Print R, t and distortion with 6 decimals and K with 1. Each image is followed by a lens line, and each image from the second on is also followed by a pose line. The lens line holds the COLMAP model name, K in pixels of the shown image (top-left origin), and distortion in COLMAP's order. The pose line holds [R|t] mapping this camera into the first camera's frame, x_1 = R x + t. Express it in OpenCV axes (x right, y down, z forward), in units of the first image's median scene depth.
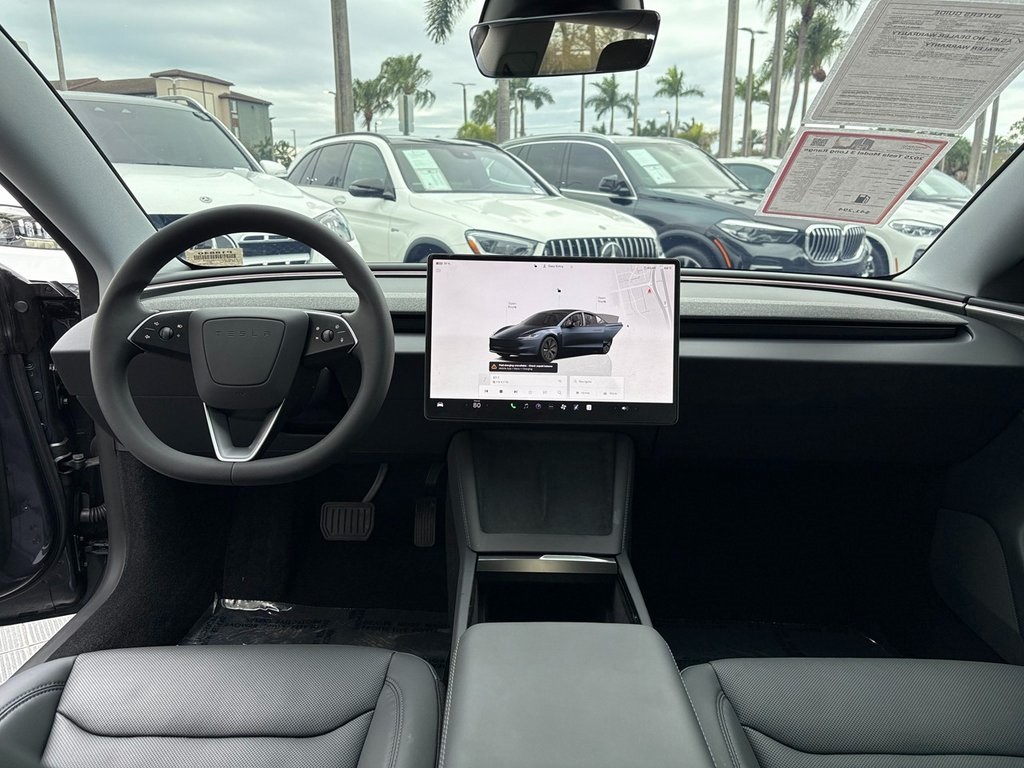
lens RADIAL K [[773.5, 0, 511.1], [0, 773.5, 385.3], [0, 0, 1]] dist [0.029426, -0.007967]
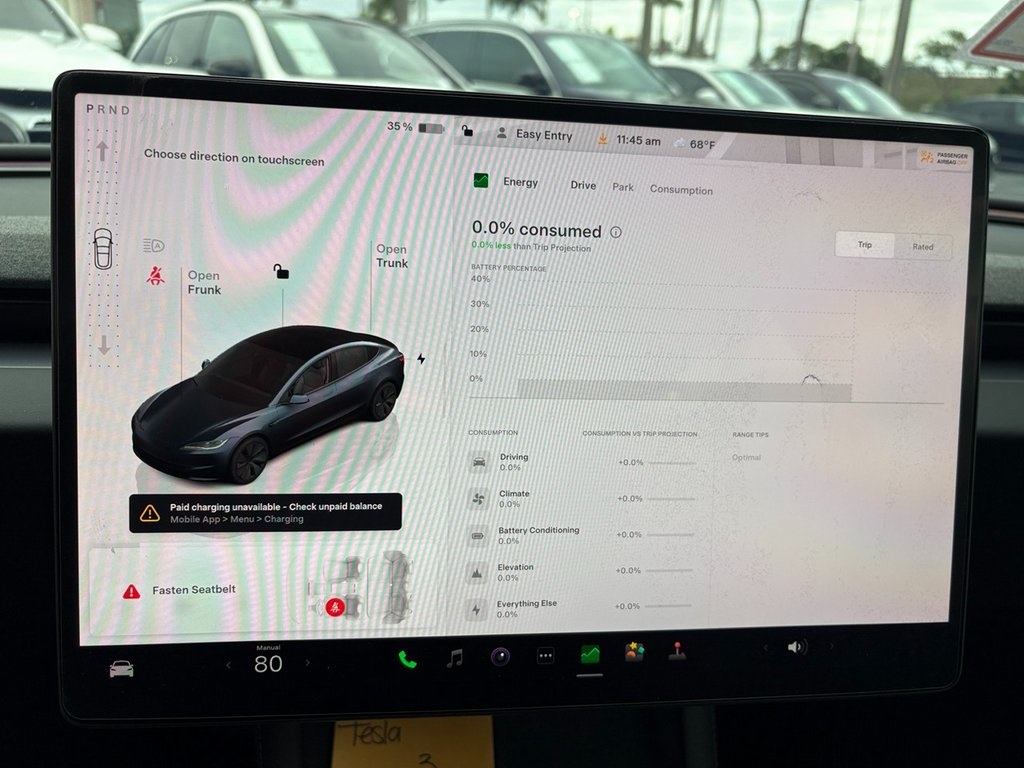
lens RADIAL K [[792.3, 0, 512.1], [0, 792.3, 383.4], [0, 0, 1]] dist [0.004841, -0.010834]
pose [[0.992394, -0.005075, 0.122994, 0.001416], [-0.007374, 0.994904, 0.100554, -0.024379], [-0.122877, -0.100697, 0.987300, 0.182750]]
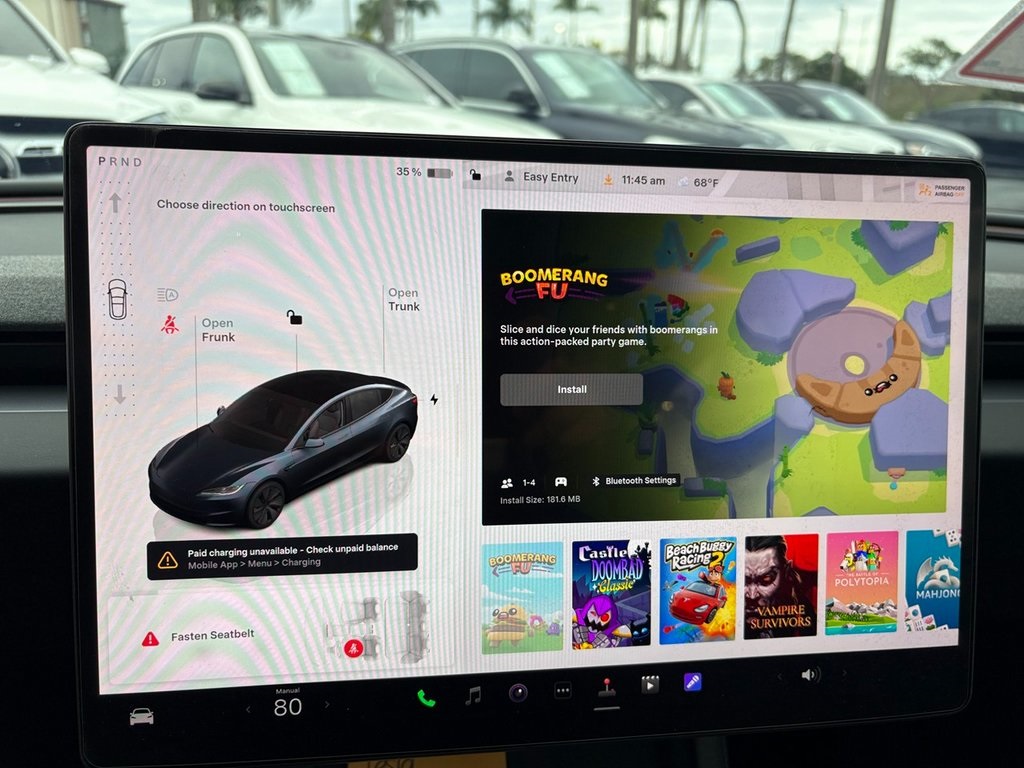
lens RADIAL K [[791.3, 0, 515.3], [0, 791.3, 387.9], [0, 0, 1]] dist [0.005136, -0.006673]
pose [[0.990538, -0.024632, 0.135007, -0.000221], [0.012561, 0.995904, 0.089543, -0.026682], [-0.136659, -0.087000, 0.986790, 0.182417]]
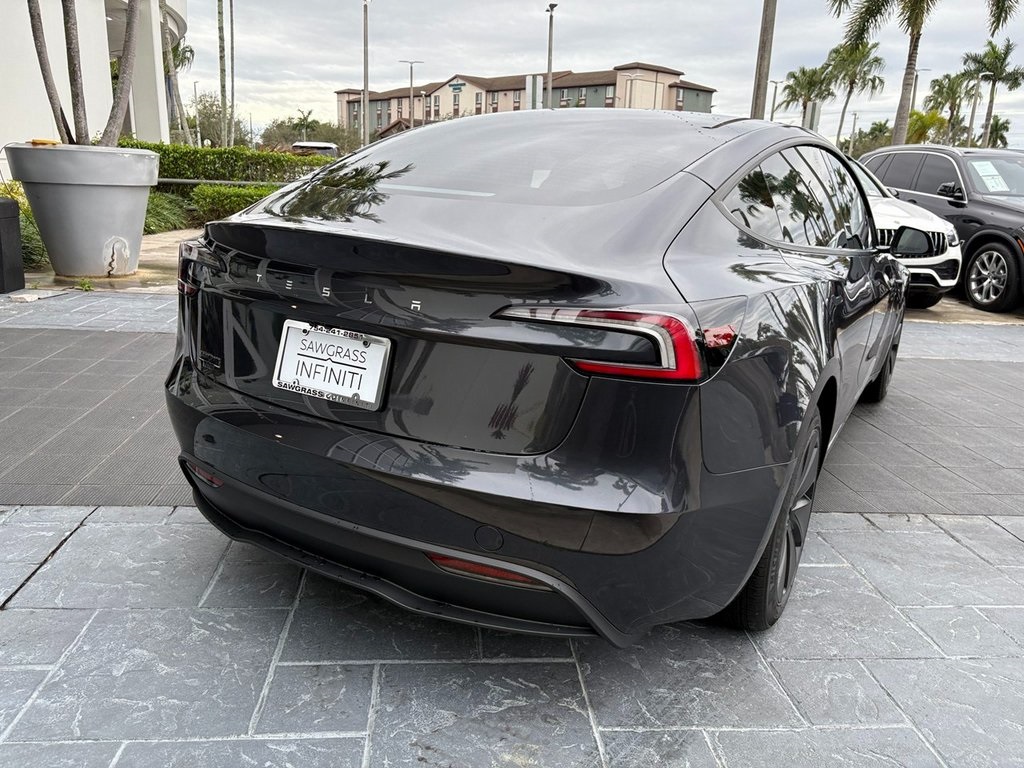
lens RADIAL K [[773.5, 0, 511.1], [0, 773.5, 385.3], [0, 0, 1]] dist [0.029426, -0.007967]
pose [[0.863845, 0.168100, -0.474883, 0.261672], [-0.158874, 0.985484, 0.059841, 0.118688], [0.478048, 0.023753, 0.878012, -0.592996]]
